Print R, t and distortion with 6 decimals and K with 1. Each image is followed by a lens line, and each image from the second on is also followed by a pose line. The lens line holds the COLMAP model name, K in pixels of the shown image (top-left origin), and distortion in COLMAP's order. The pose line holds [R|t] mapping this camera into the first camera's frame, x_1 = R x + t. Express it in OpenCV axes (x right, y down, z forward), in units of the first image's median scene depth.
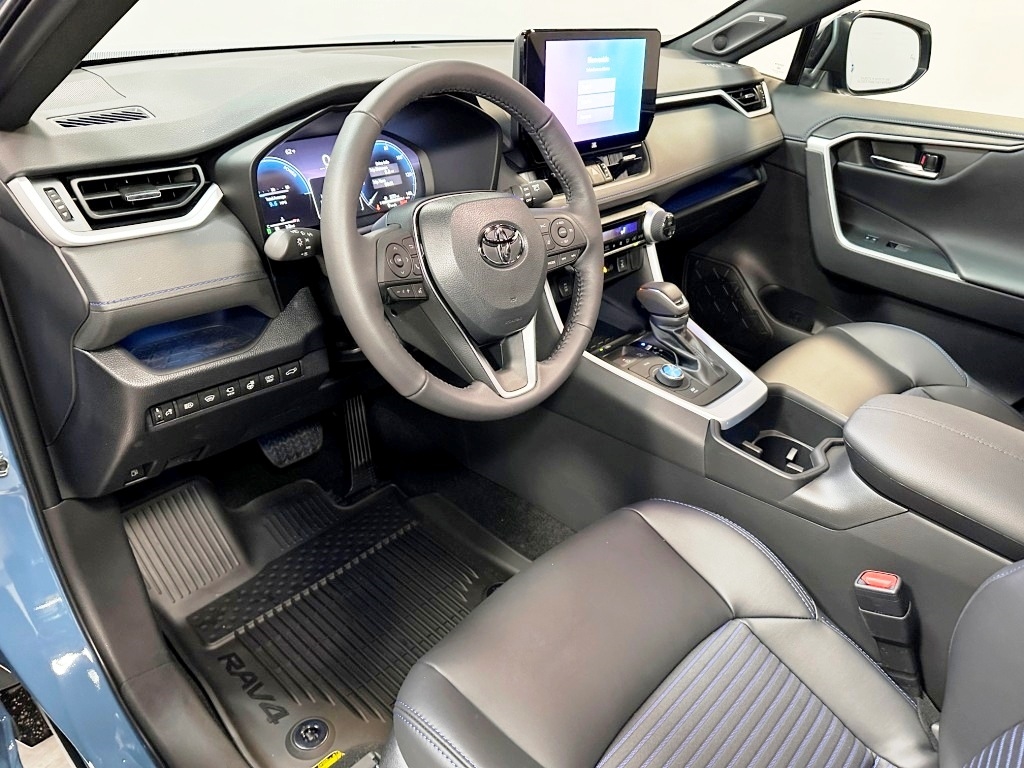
lens RADIAL K [[712.4, 0, 512.0], [0, 712.4, 384.0], [0, 0, 1]] dist [0.104468, -0.163460]
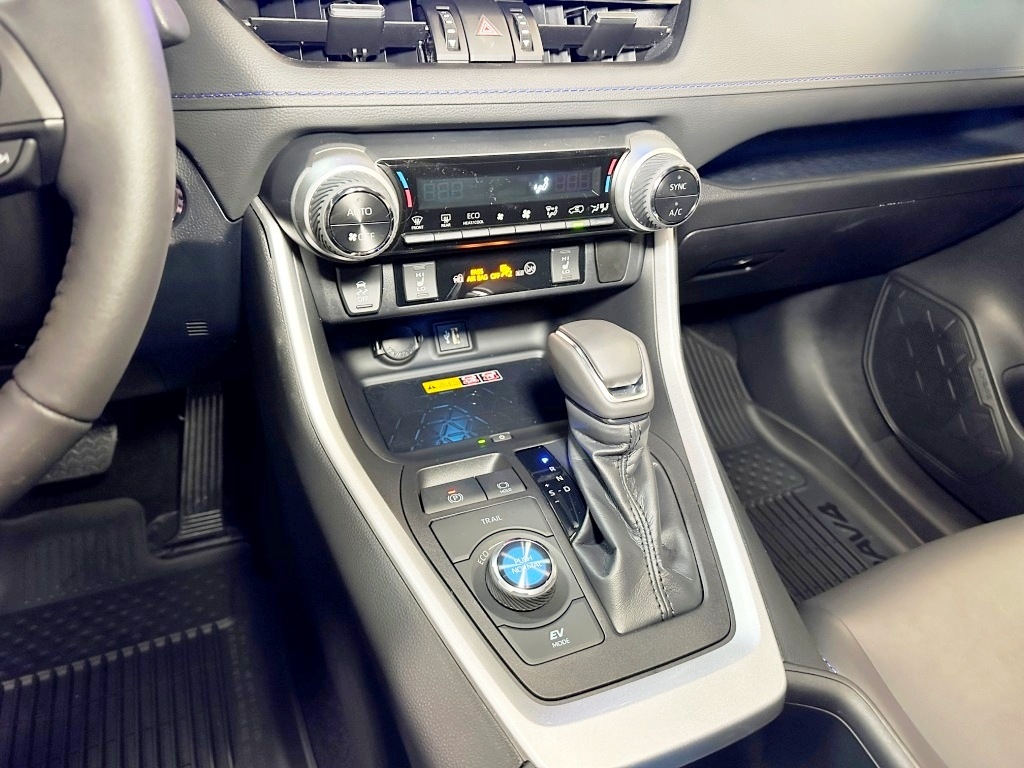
lens RADIAL K [[712.4, 0, 512.0], [0, 712.4, 384.0], [0, 0, 1]] dist [0.104468, -0.163460]
pose [[0.911400, 0.229916, -0.341304, 0.314253], [-0.215984, 0.973209, 0.078840, -0.134192], [0.350287, 0.001861, 0.936641, 0.619719]]
